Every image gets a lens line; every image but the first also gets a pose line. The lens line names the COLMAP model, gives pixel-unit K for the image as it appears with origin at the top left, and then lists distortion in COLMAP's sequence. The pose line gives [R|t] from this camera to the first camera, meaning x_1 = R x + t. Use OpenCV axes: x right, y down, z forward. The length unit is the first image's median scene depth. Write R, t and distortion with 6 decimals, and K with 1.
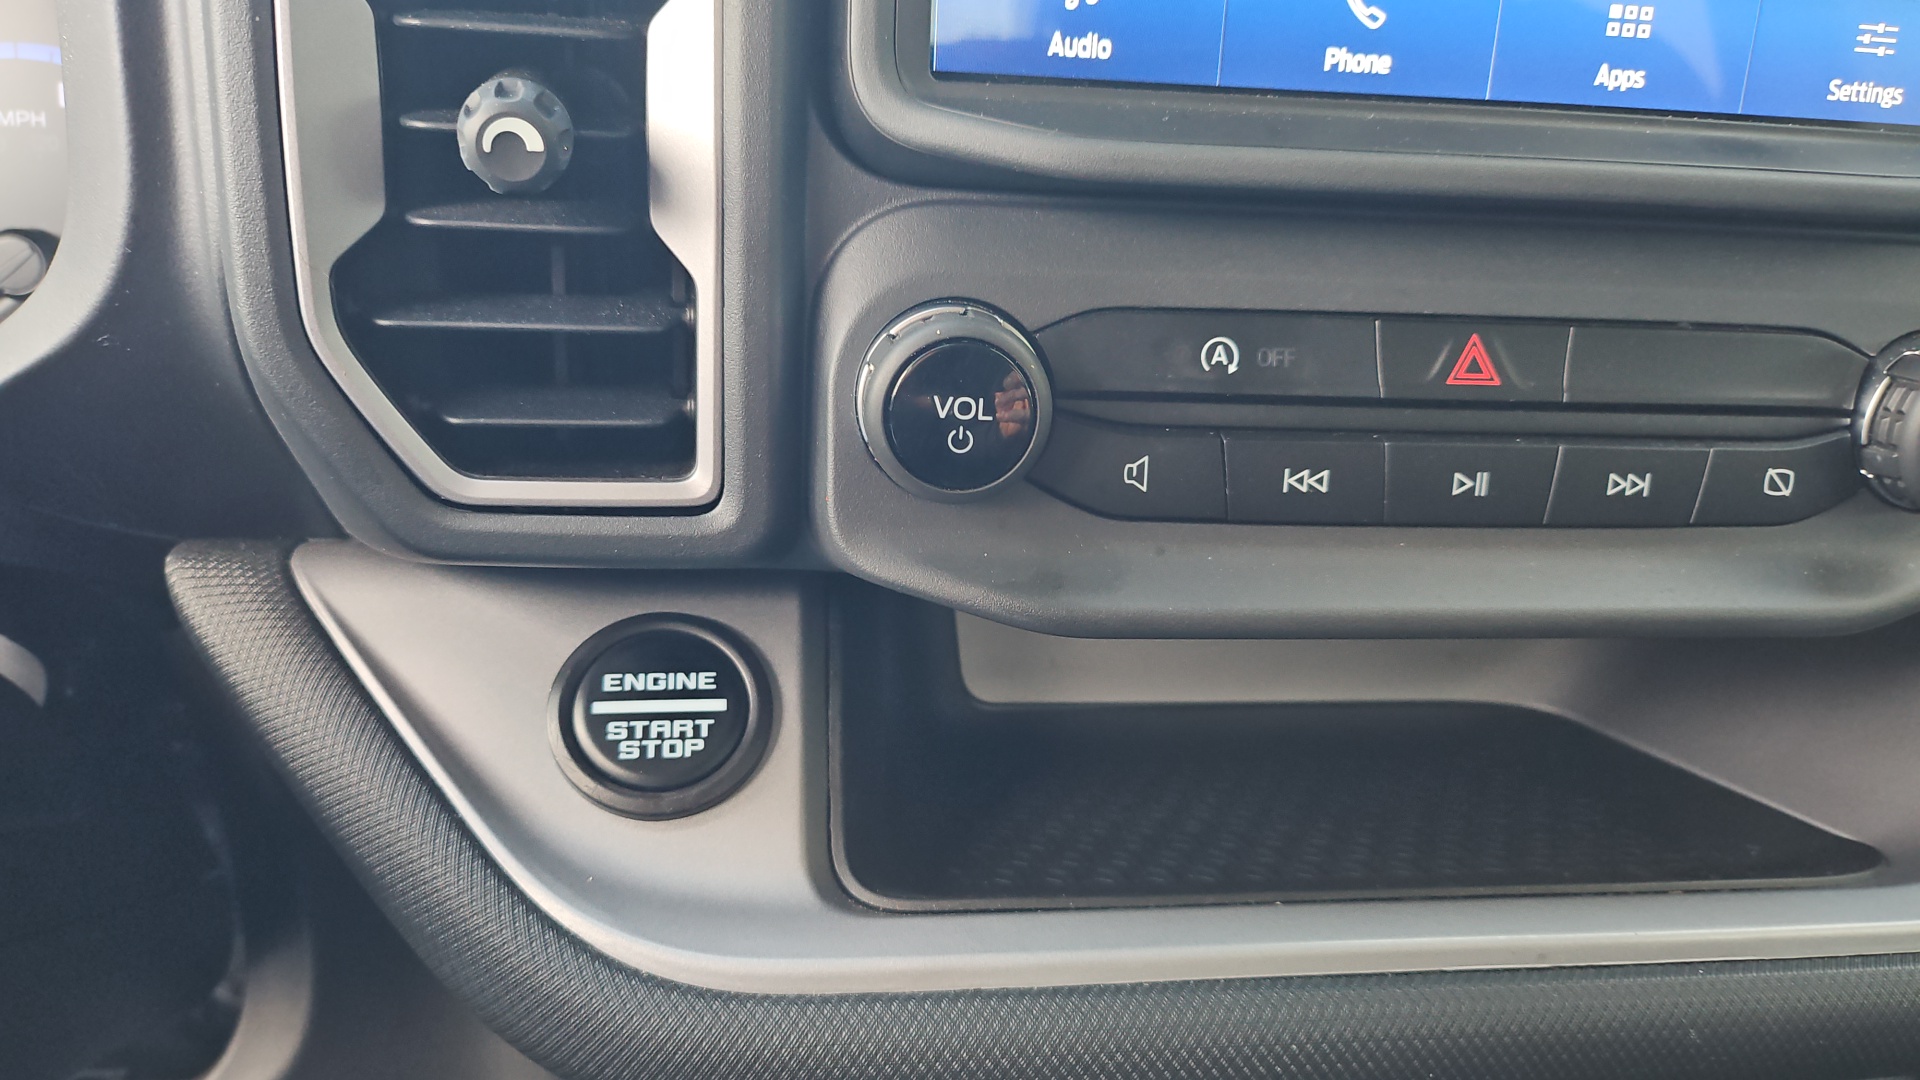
lens RADIAL K [[1331.6, 0, 959.1], [0, 1331.6, 554.8], [0, 0, 1]] dist [0.032281, -0.080698]
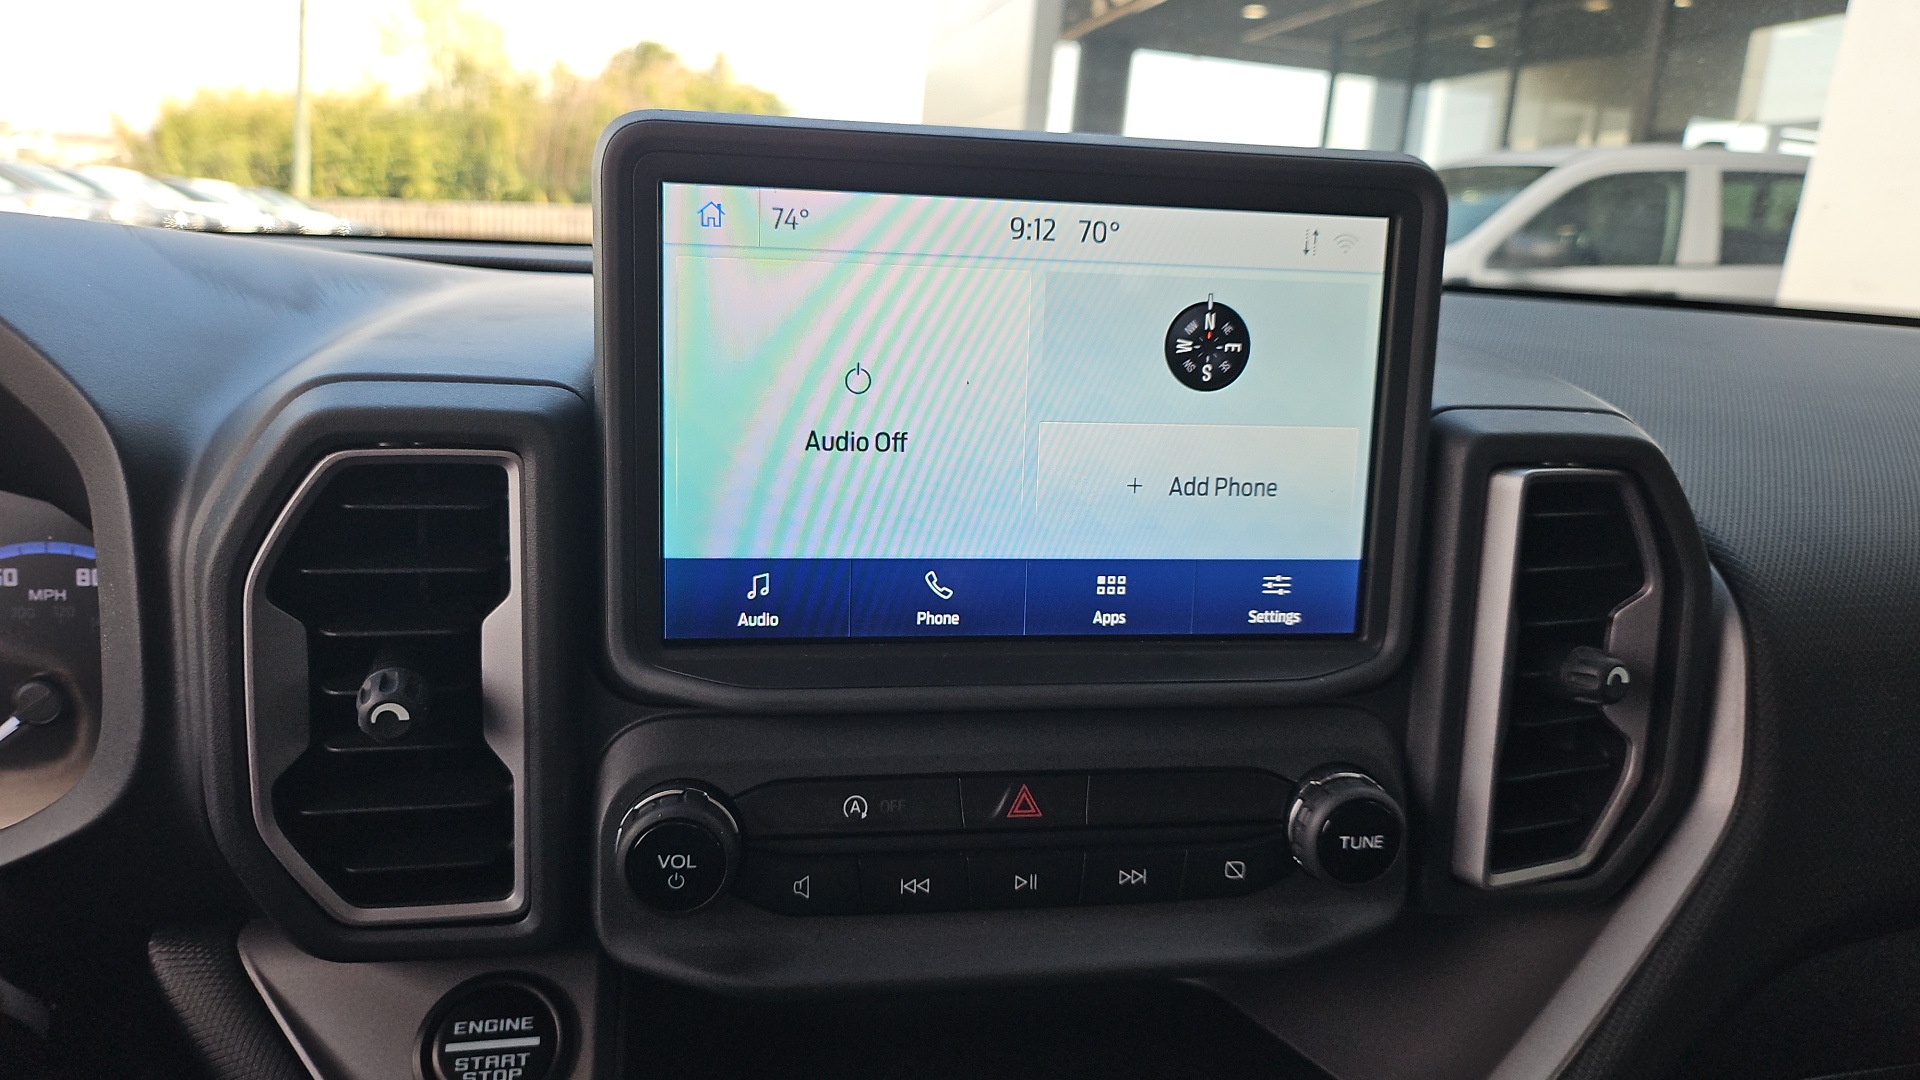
lens RADIAL K [[1293.5, 0, 960.0], [0, 1293.5, 540.0], [0, 0, 1]] dist [0.002223, -0.005436]
pose [[0.998892, -0.019658, 0.042769, 0.253181], [0.025237, 0.990649, -0.134082, -0.247183], [-0.039733, 0.135012, 0.990047, -0.527741]]
